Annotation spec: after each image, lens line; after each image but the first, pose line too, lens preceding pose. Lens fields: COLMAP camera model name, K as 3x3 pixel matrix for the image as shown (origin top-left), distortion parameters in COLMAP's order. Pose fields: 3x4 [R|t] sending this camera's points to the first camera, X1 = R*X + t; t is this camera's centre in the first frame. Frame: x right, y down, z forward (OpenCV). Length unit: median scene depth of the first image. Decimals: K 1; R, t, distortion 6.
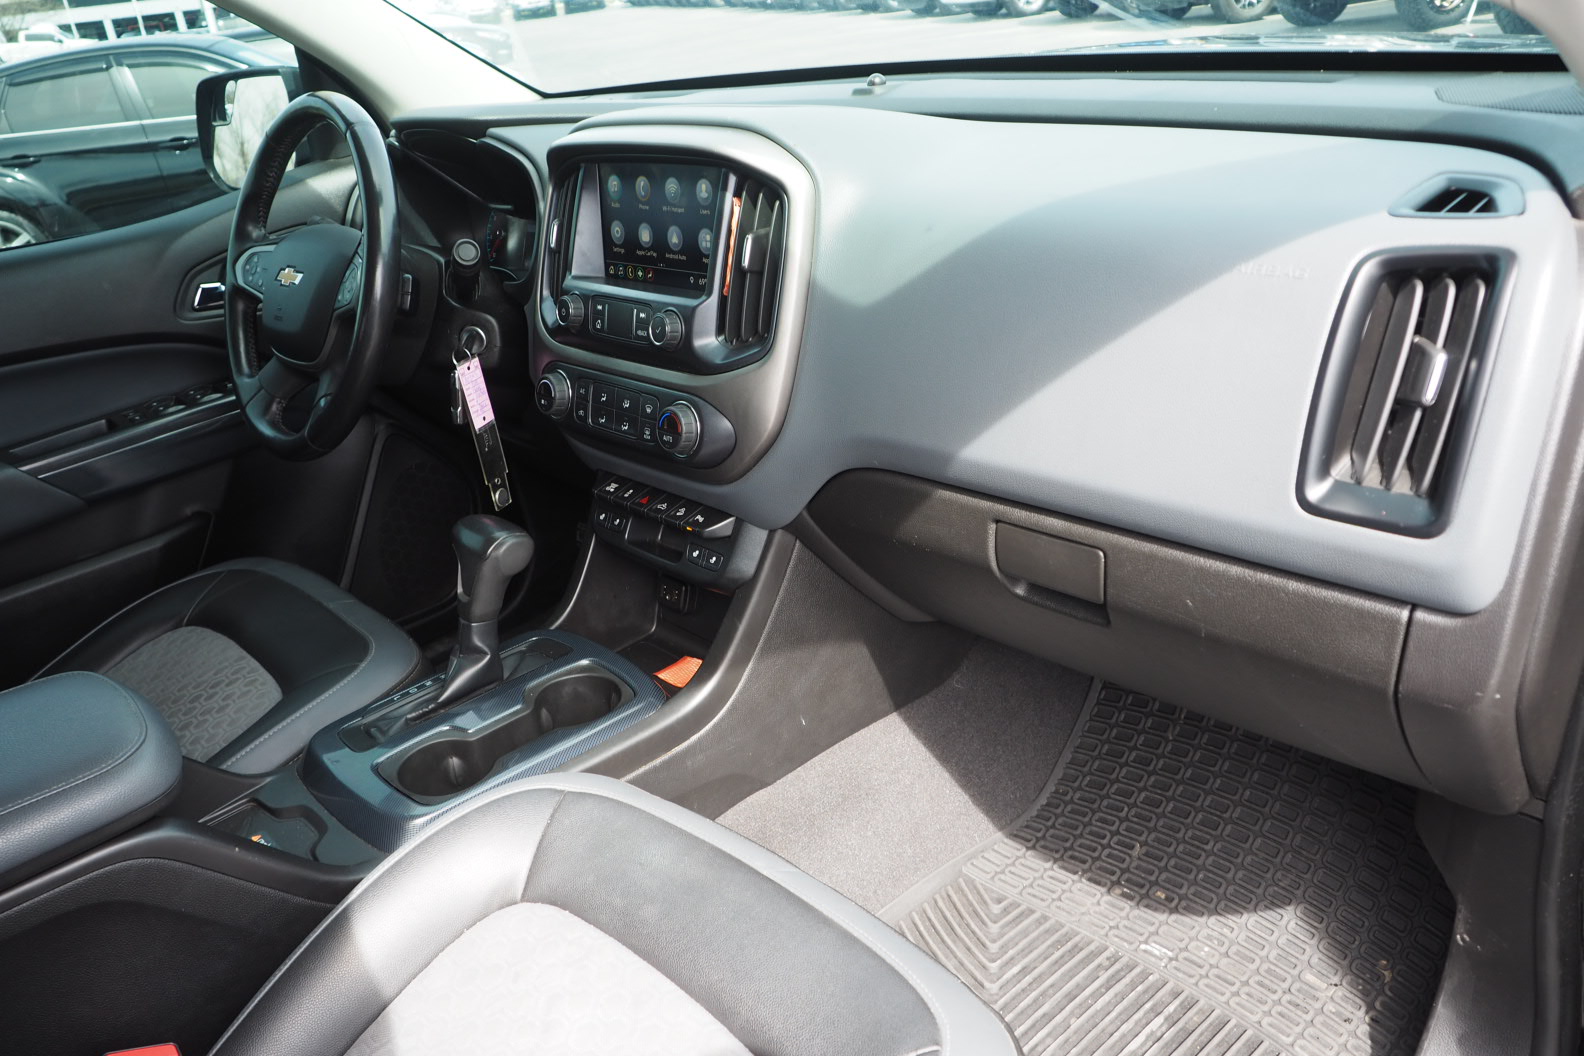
lens RADIAL K [[1190.8, 0, 771.8], [0, 1190.8, 530.3], [0, 0, 1]] dist [-0.011069, -0.000243]
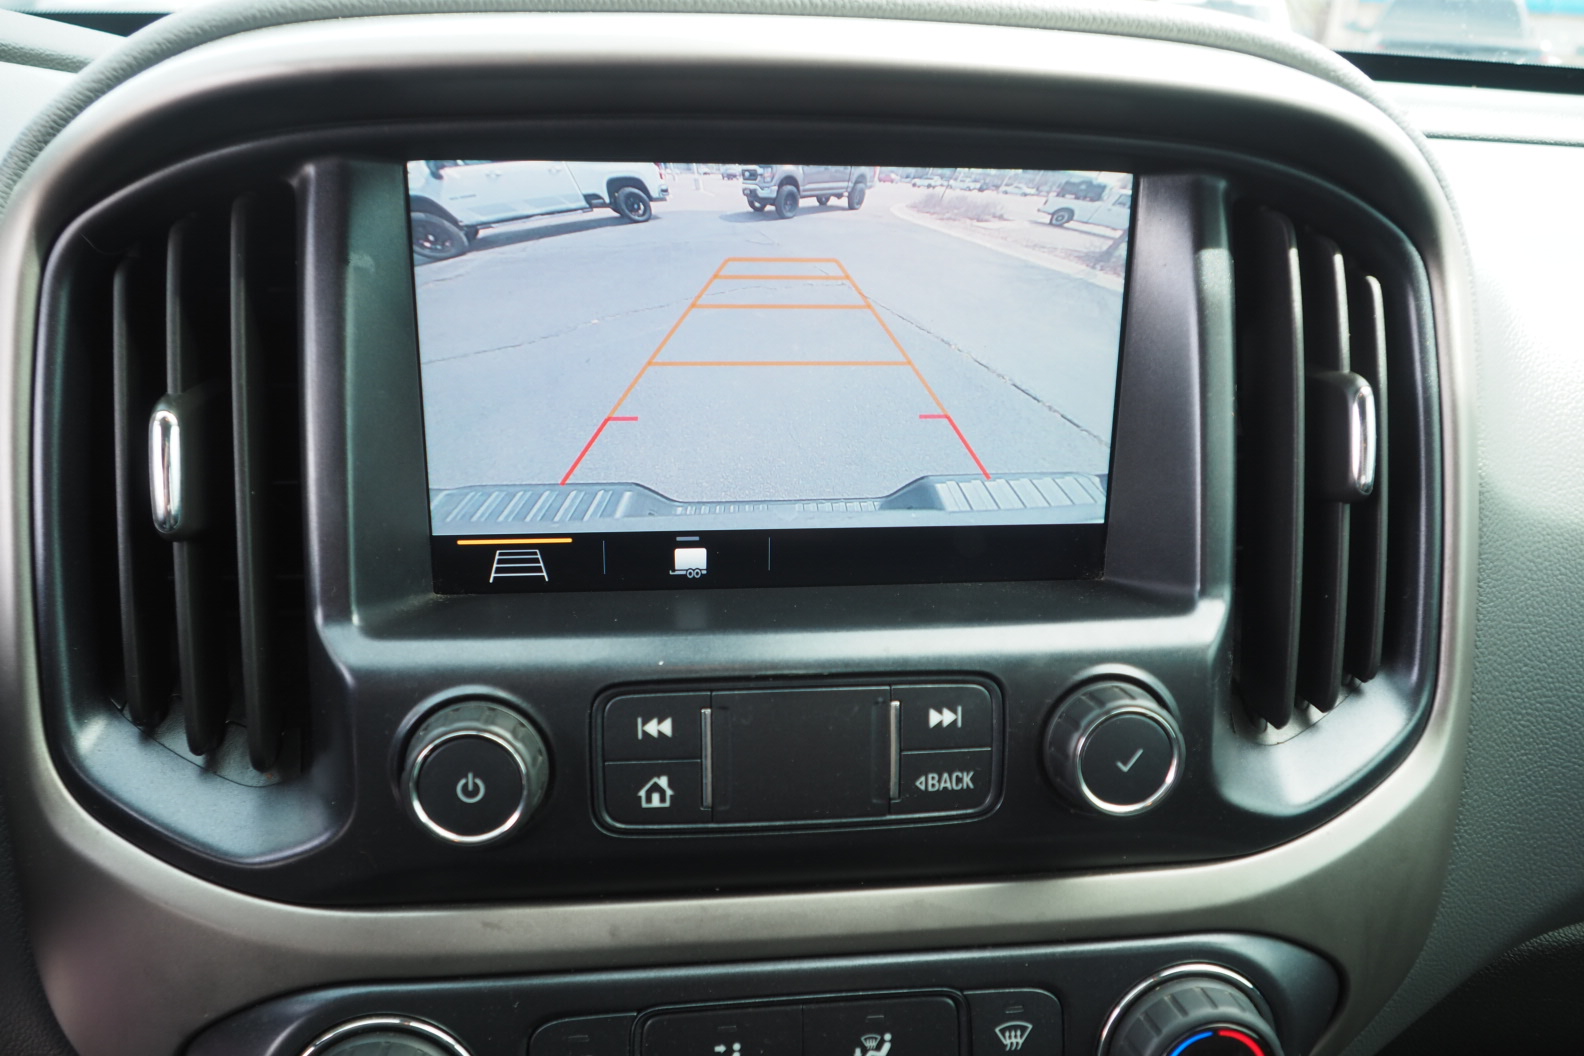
lens RADIAL K [[1178.2, 0, 789.2], [0, 1178.2, 552.2], [0, 0, 1]] dist [-0.026015, -0.002805]
pose [[0.582414, -0.189928, 0.790393, -0.314705], [0.251138, 0.966797, 0.047262, -0.226896], [-0.773126, 0.170972, 0.610774, 0.823101]]
